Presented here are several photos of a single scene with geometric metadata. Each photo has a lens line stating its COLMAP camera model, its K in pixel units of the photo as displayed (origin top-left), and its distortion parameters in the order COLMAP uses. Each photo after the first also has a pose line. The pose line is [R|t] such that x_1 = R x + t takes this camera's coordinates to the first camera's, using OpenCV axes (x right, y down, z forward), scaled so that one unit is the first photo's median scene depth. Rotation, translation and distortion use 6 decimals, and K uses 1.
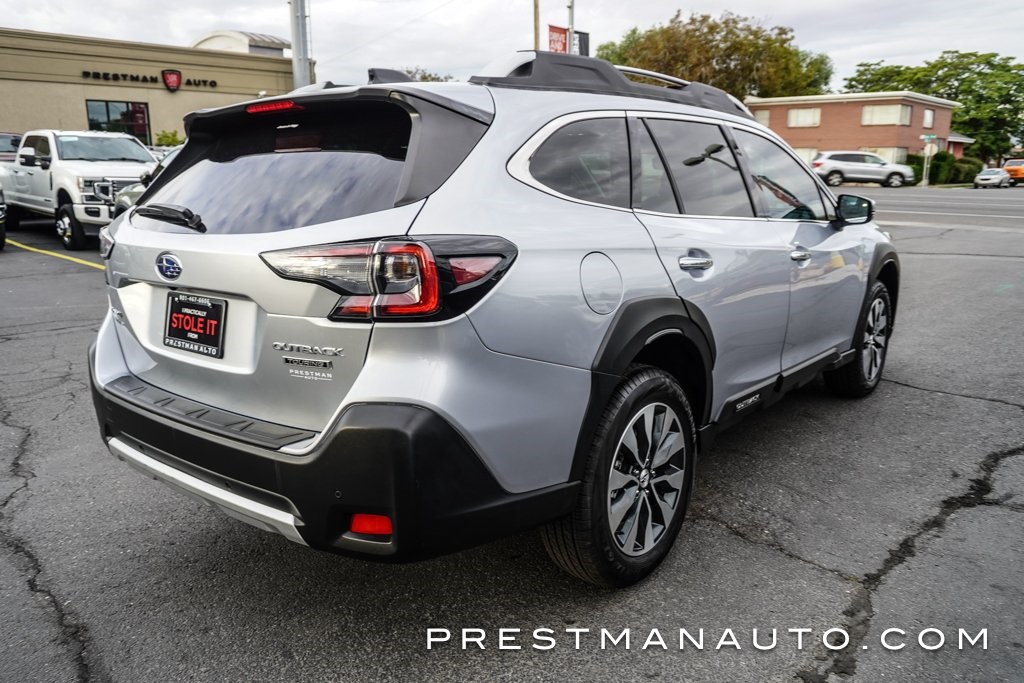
lens RADIAL K [[812.5, 0, 512.0], [0, 812.5, 341.5], [0, 0, 1]] dist [-0.031762, 0.011283]
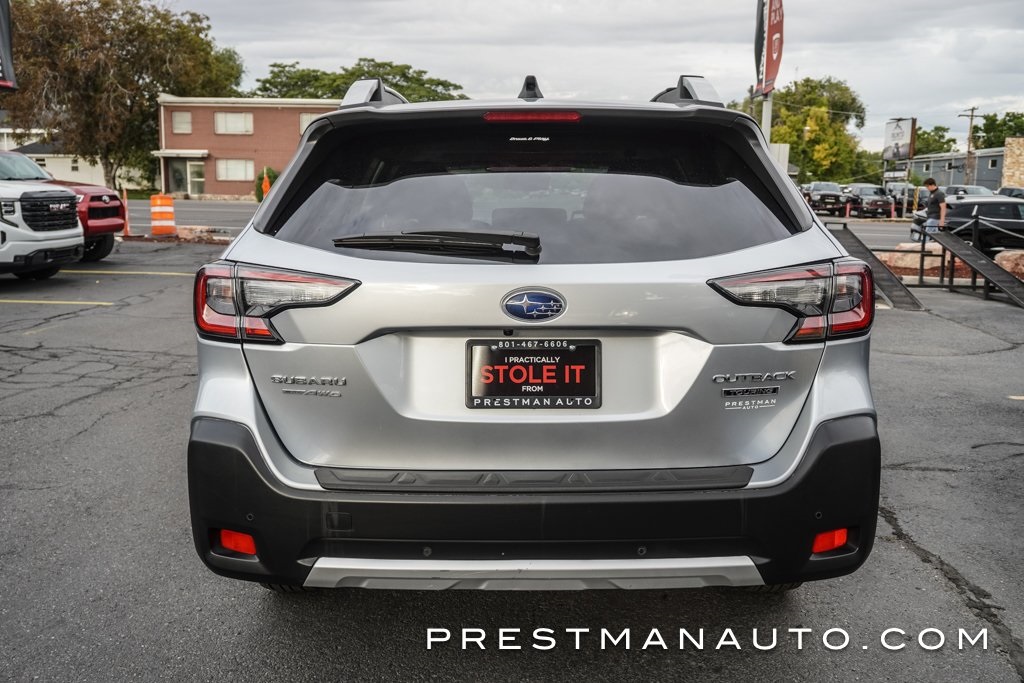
lens RADIAL K [[1004.7, 0, 546.9], [0, 1004.7, 340.9], [0, 0, 1]] dist [-0.015728, -0.008890]
pose [[0.761777, -0.083056, 0.642494, -0.076472], [0.117719, 0.992984, -0.011211, -0.003120], [-0.637055, 0.084174, 0.766209, 0.015092]]
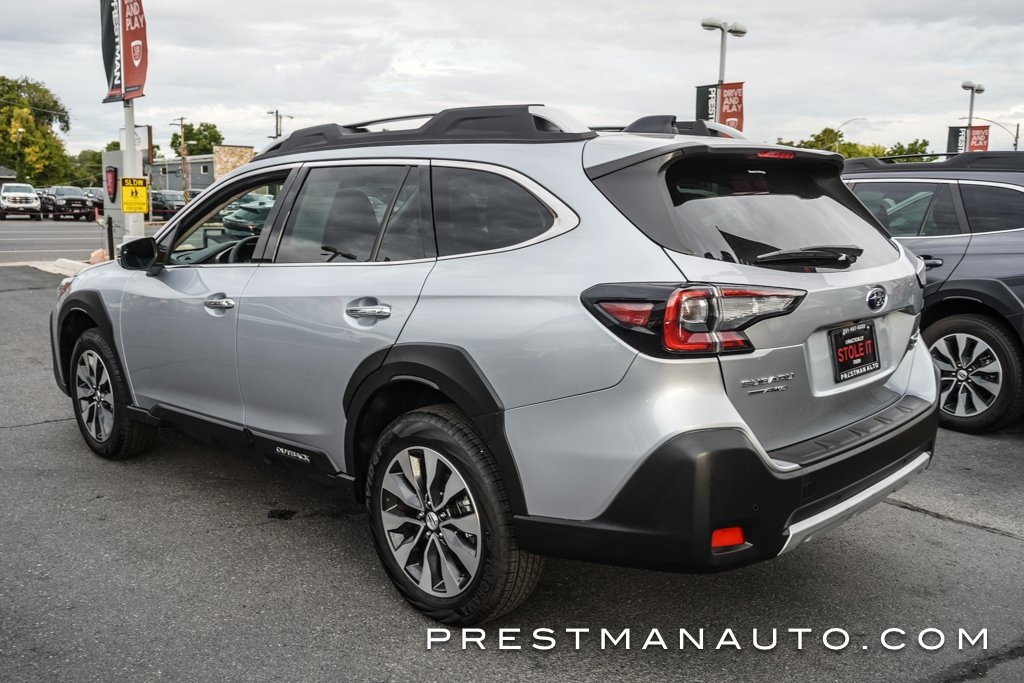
lens RADIAL K [[956.8, 0, 512.0], [0, 956.8, 341.5], [0, 0, 1]] dist [-0.010972, 0.005503]
pose [[0.052259, -0.141749, 0.988522, -0.125762], [0.196873, 0.971911, 0.128960, -0.021716], [-0.979035, 0.187874, 0.078698, 0.099898]]
